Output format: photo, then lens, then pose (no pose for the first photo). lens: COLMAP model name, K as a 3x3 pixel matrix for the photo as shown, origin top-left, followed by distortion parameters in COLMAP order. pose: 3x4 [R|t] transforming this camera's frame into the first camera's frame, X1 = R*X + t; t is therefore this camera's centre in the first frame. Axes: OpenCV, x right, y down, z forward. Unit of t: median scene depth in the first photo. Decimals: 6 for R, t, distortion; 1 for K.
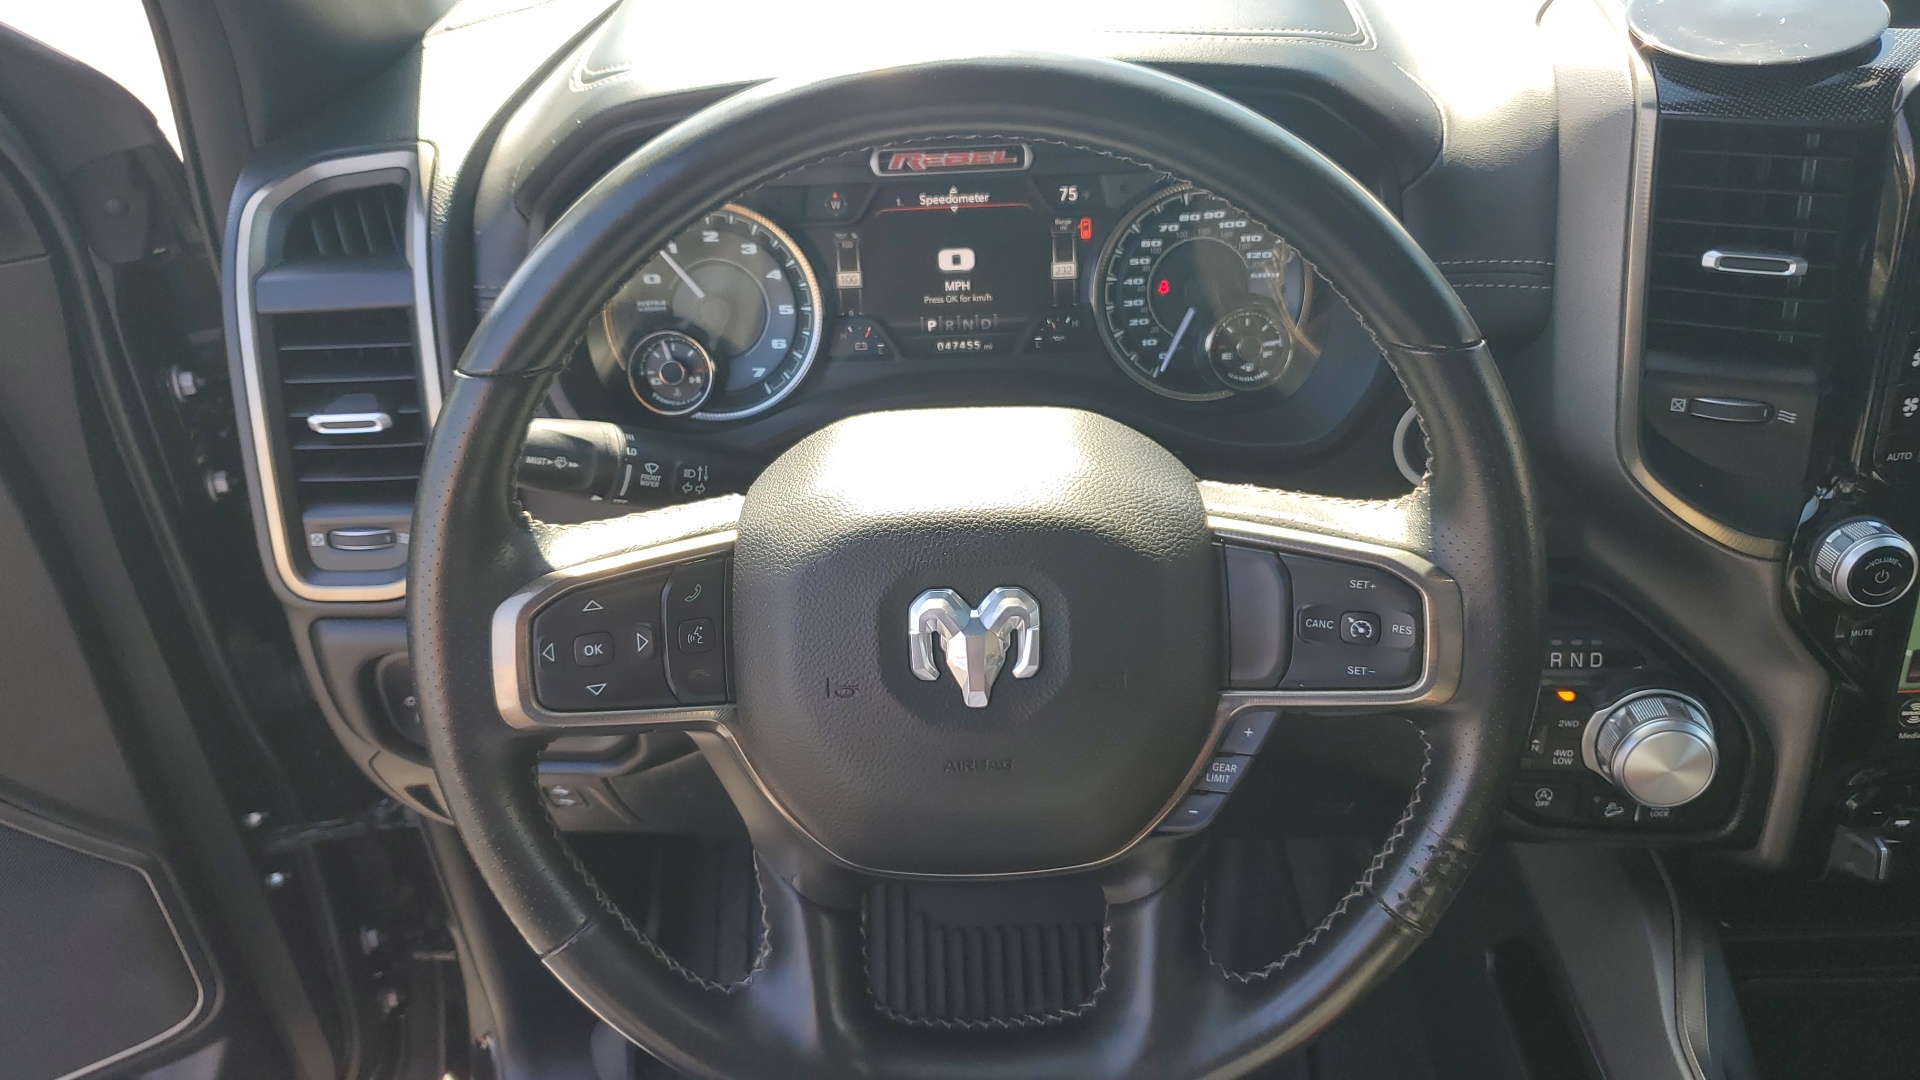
lens RADIAL K [[1514.9, 0, 955.4], [0, 1514.9, 534.8], [0, 0, 1]] dist [0.079309, -0.109380]
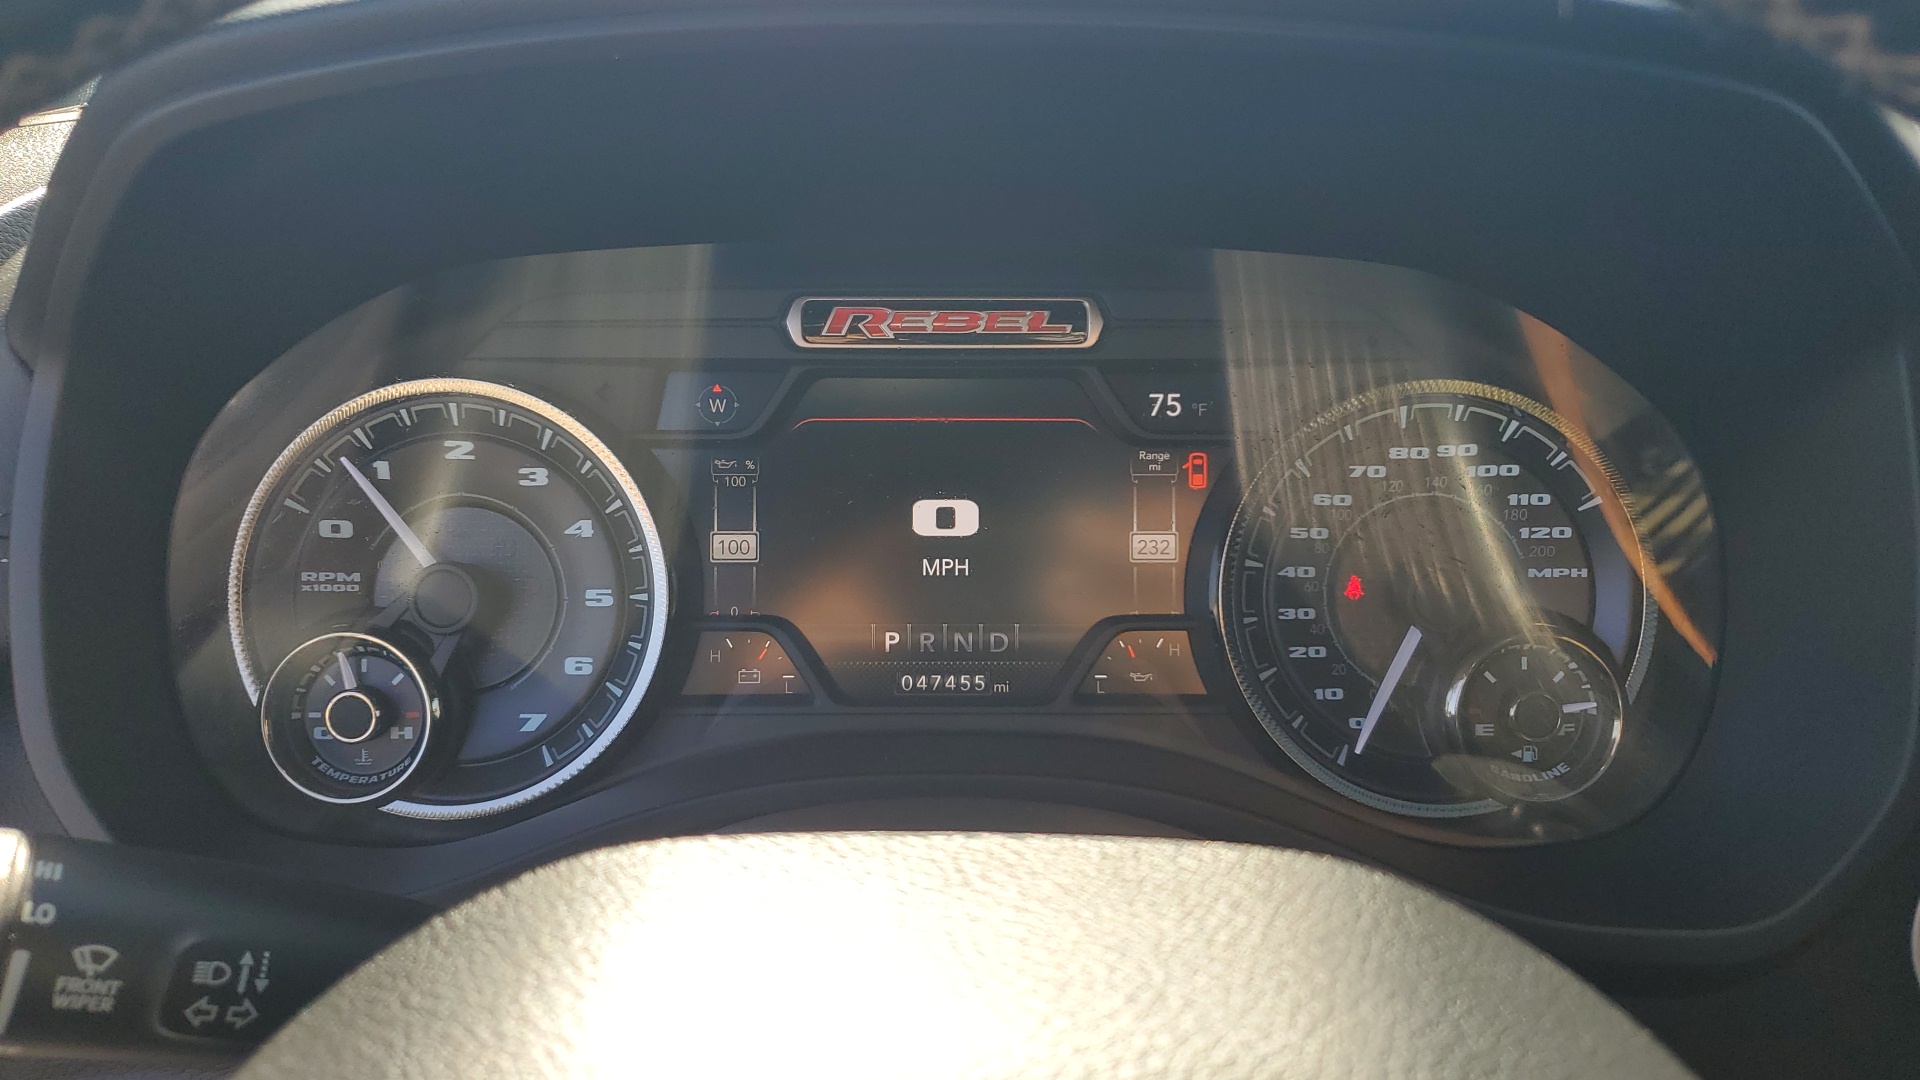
lens RADIAL K [[1514.9, 0, 970.0], [0, 1514.9, 543.3], [0, 0, 1]] dist [0.079309, -0.109380]
pose [[0.998979, 0.043271, 0.013014, 0.002804], [-0.038862, 0.969708, -0.241154, -0.053802], [-0.023055, 0.240402, 0.970399, 0.545521]]
